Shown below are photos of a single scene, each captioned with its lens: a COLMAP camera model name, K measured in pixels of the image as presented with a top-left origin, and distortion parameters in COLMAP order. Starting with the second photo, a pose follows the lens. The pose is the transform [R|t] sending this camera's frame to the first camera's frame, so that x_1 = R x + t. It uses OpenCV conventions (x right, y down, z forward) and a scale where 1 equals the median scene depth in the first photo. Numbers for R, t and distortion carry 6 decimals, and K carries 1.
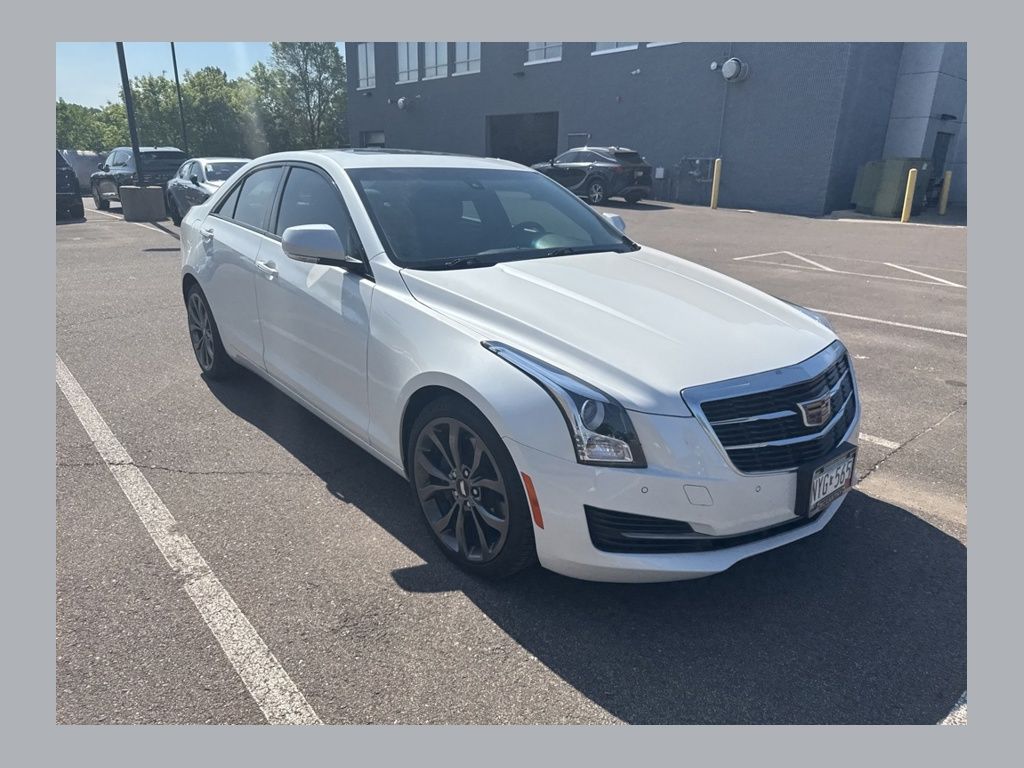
lens RADIAL K [[646.1, 0, 515.8], [0, 646.1, 383.3], [0, 0, 1]] dist [0.025584, -0.028796]
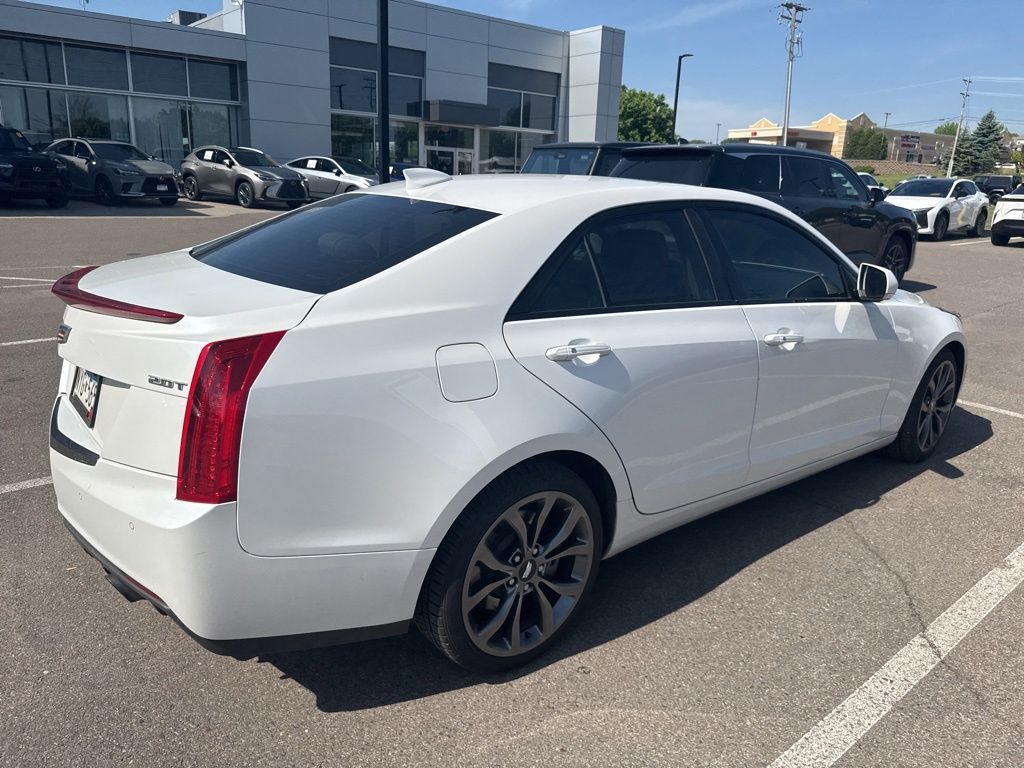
lens RADIAL K [[726.2, 0, 513.4], [0, 726.2, 379.7], [0, 0, 1]] dist [0.020217, -0.025105]
pose [[0.024833, -0.286544, 0.957745, -1.371086], [0.283179, 0.920817, 0.268153, -0.505901], [-0.958746, 0.264554, 0.104009, 1.357209]]
